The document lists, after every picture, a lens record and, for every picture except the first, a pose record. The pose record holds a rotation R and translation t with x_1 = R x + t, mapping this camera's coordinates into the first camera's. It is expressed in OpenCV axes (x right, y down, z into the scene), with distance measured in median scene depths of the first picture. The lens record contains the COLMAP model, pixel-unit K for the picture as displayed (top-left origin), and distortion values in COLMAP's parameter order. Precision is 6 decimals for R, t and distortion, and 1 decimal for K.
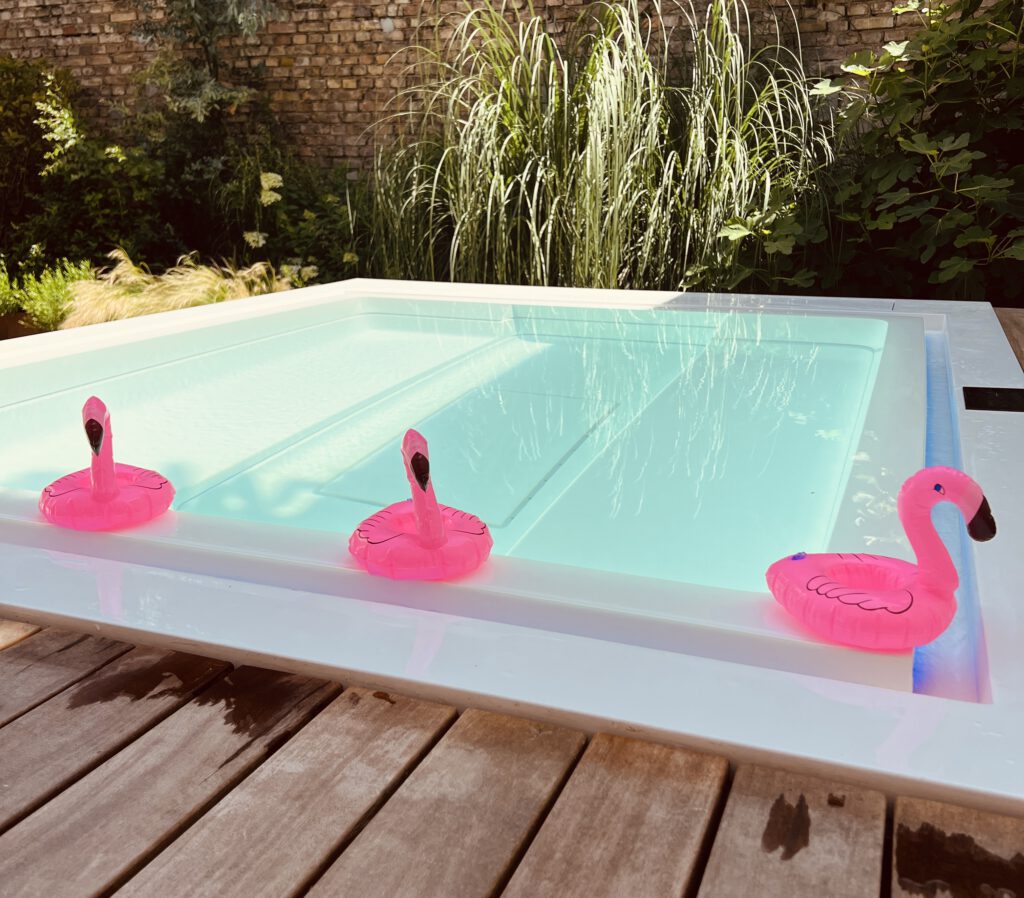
lens RADIAL K [[1010.7, 0, 511.5], [0, 1010.7, 441.2], [0, 0, 1]] dist [-0.004700, 0.000000]
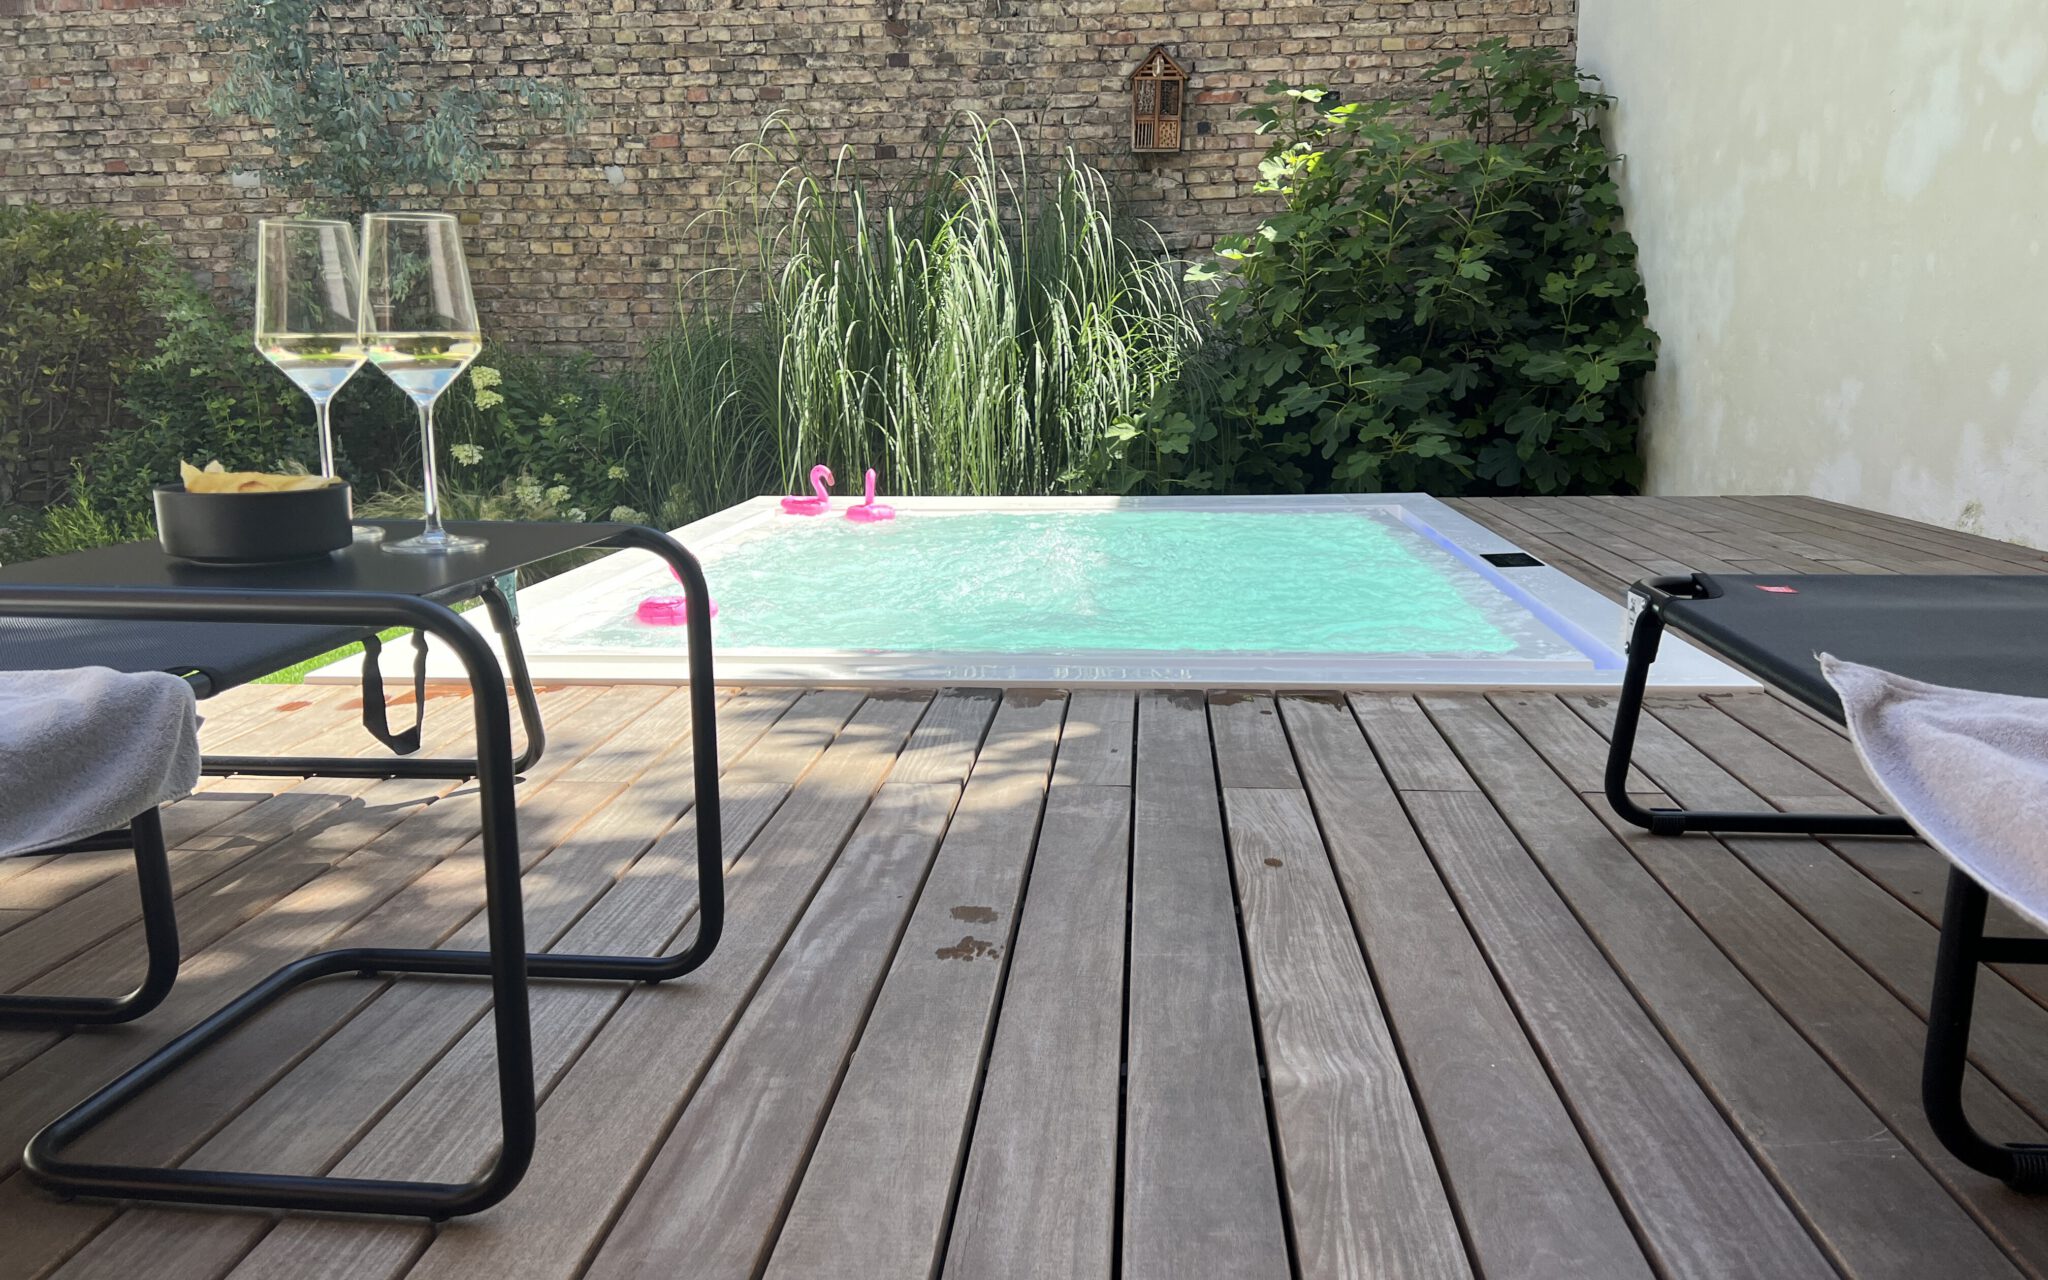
lens RADIAL K [[1499.3, 0, 1025.7], [0, 1499.3, 660.0], [0, 0, 1]] dist [-0.004291, -0.023266]
pose [[0.959181, -0.066285, 0.274915, -0.157576], [0.079627, 0.996114, -0.037645, 0.026199], [-0.271351, 0.057999, 0.960731, -0.163173]]
